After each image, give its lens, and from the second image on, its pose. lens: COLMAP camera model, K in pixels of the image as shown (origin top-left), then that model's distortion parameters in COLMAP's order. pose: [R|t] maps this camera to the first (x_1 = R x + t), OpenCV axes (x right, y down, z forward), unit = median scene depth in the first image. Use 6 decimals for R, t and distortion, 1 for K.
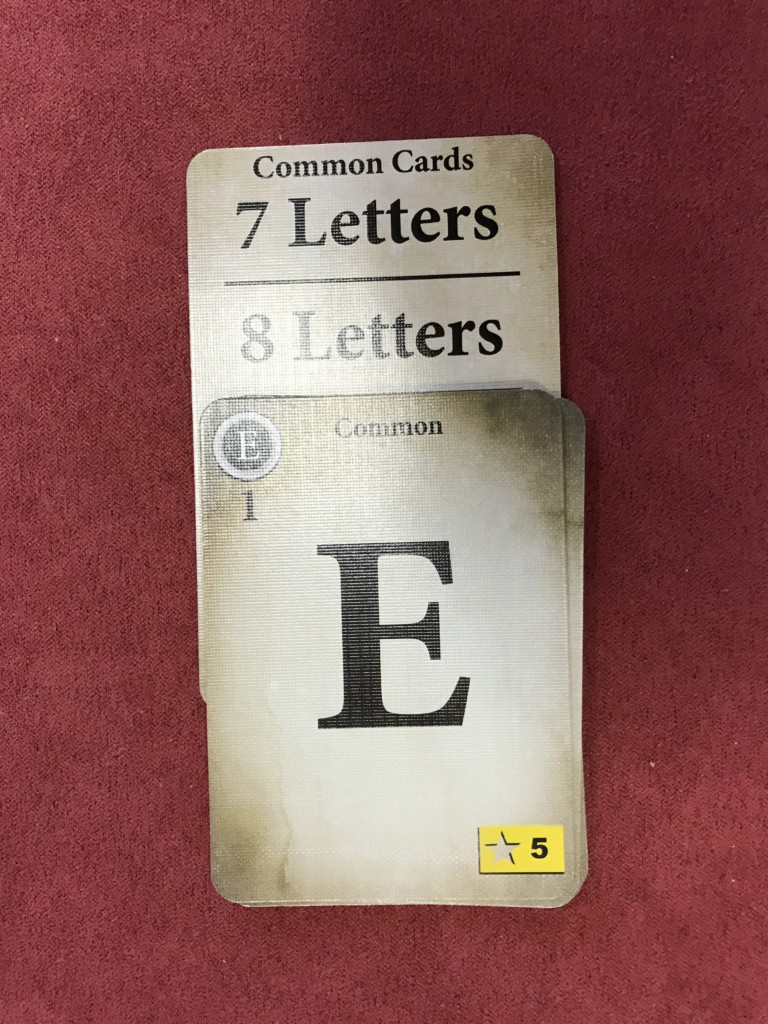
lens RADIAL K [[845.0, 0, 384.4], [0, 845.0, 512.4], [0, 0, 1]] dist [0.007389, -0.003932]
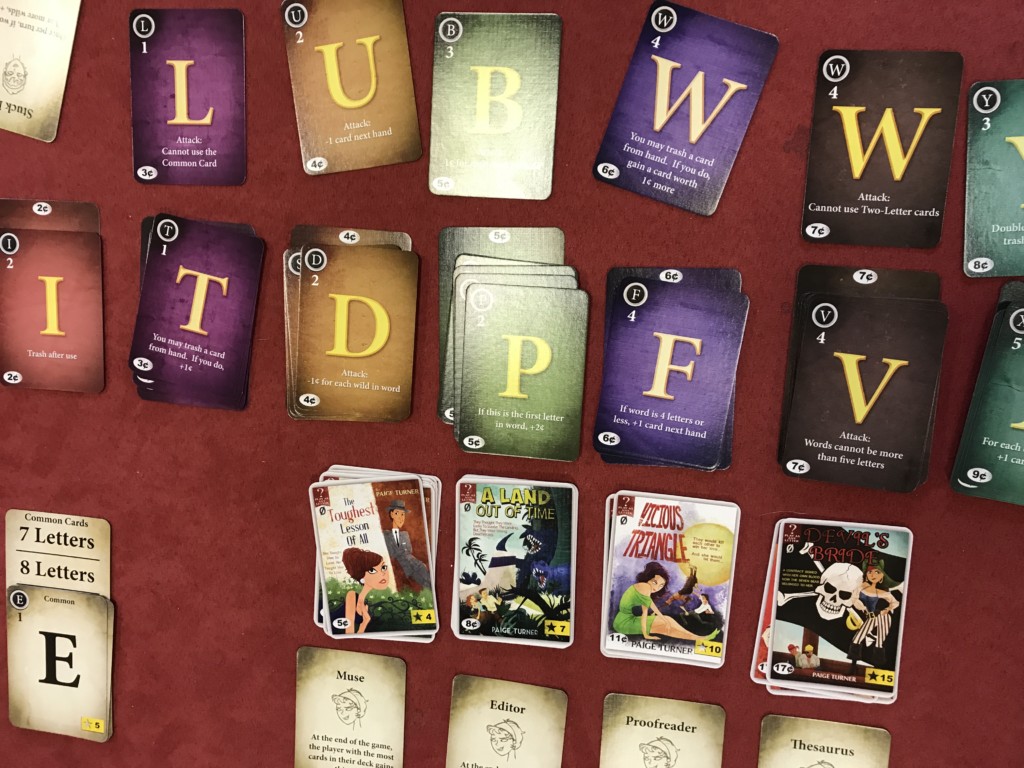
lens RADIAL K [[845.0, 0, 515.0], [0, 845.0, 380.7], [0, 0, 1]] dist [0.007389, -0.003932]
pose [[0.989562, 0.111007, -0.091898, 1.958342], [-0.096976, 0.984646, 0.145145, -1.586131], [0.106599, -0.134718, 0.985133, -1.941090]]
